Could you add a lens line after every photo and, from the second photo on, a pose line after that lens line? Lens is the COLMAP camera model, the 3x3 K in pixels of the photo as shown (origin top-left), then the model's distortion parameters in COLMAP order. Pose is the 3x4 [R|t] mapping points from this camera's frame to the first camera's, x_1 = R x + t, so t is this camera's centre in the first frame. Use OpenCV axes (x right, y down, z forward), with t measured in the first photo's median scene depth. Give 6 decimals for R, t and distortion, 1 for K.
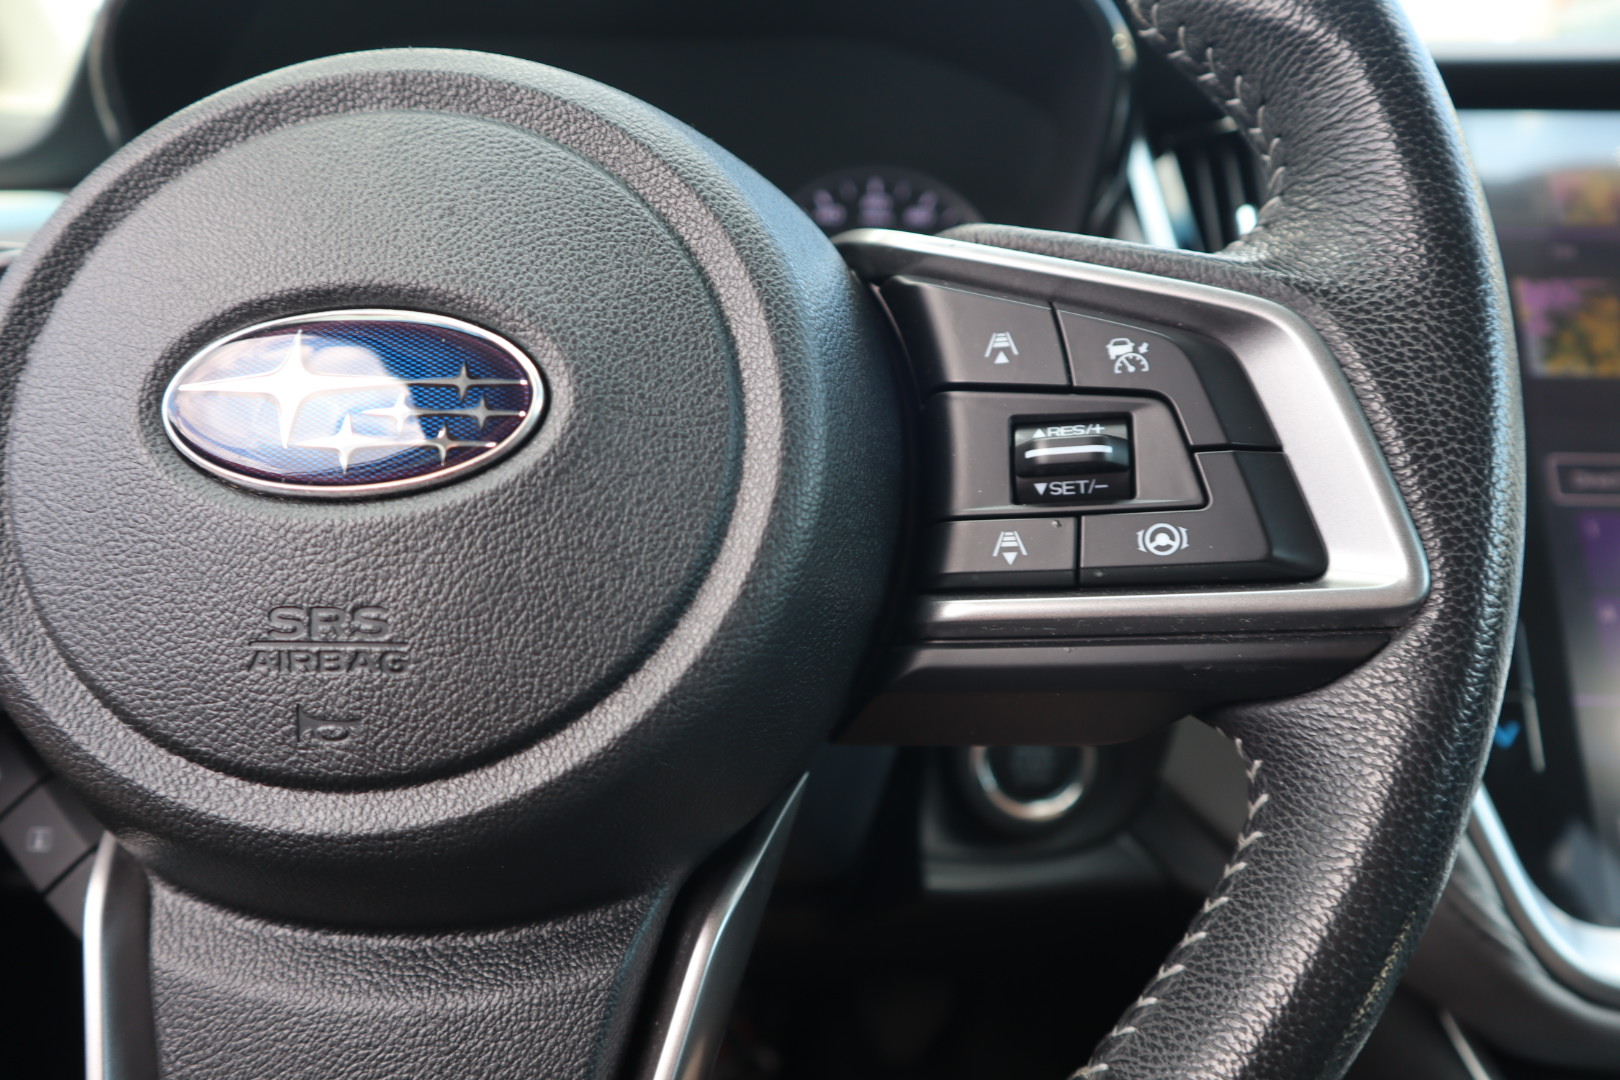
lens RADIAL K [[1128.2, 0, 818.3], [0, 1128.2, 546.9], [0, 0, 1]] dist [-0.119392, 0.079142]
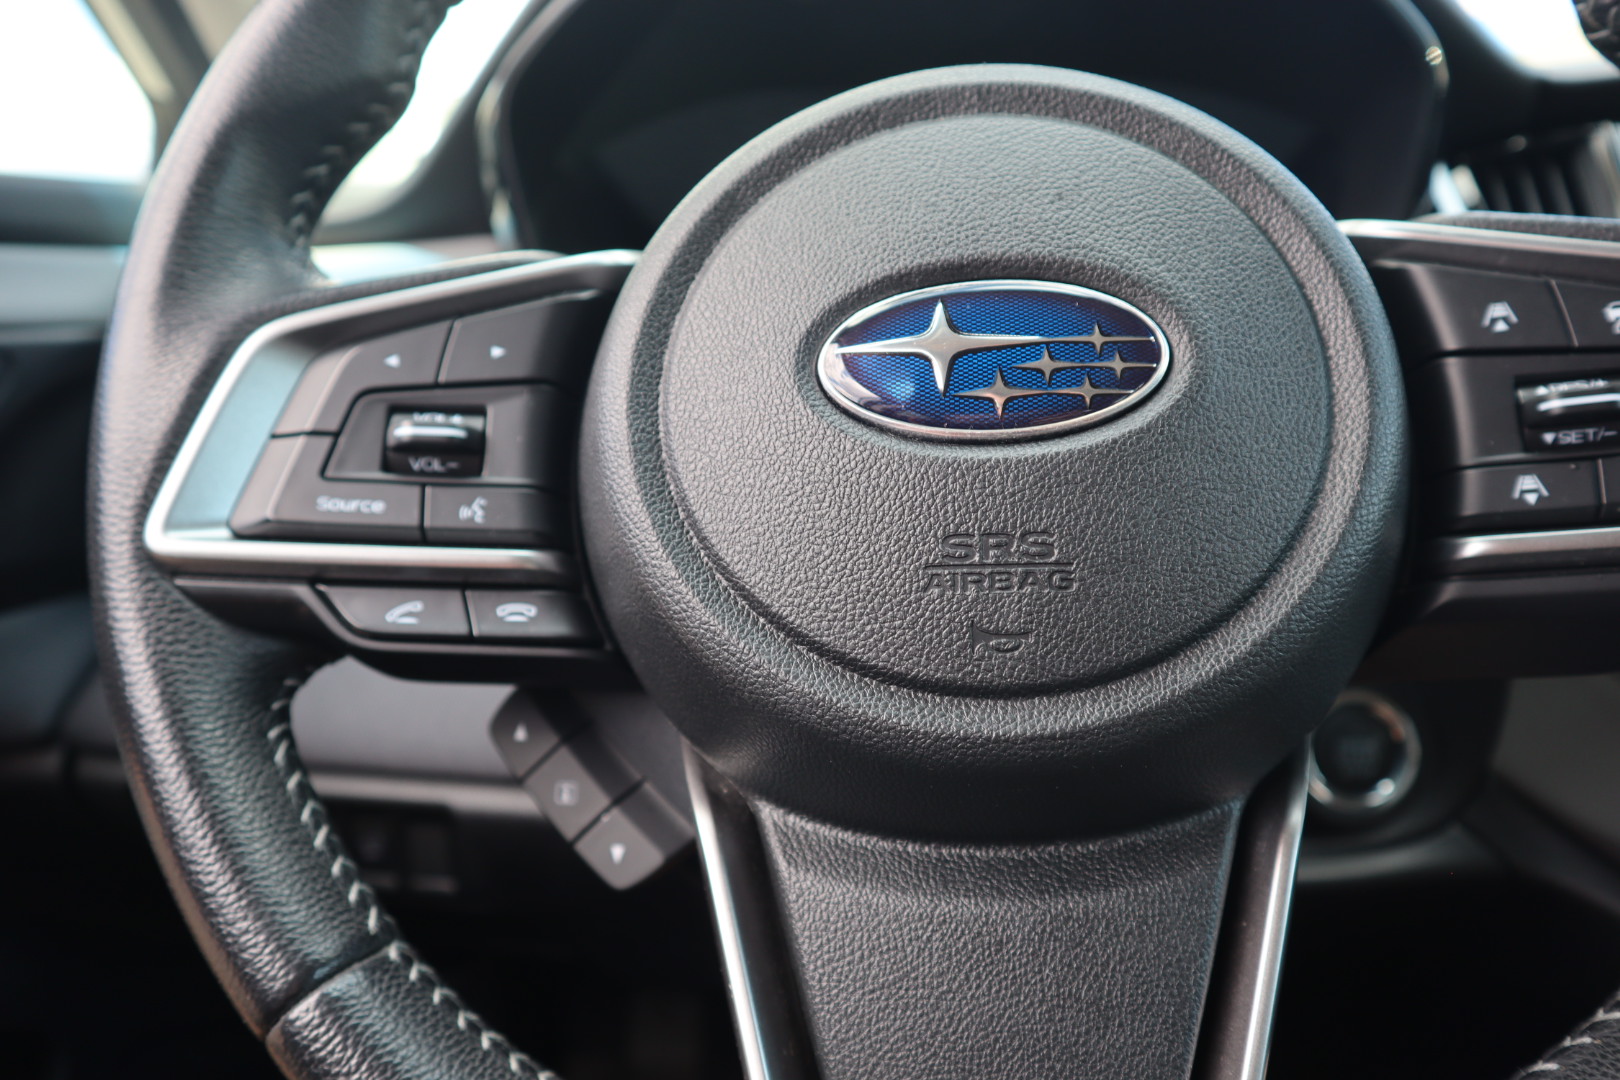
lens RADIAL K [[1128.2, 0, 818.3], [0, 1128.2, 546.9], [0, 0, 1]] dist [-0.119392, 0.079142]
pose [[0.995923, -0.018712, -0.088250, -0.498703], [0.013550, 0.998182, -0.058737, 0.126082], [0.089189, 0.057301, 0.994365, -0.151930]]
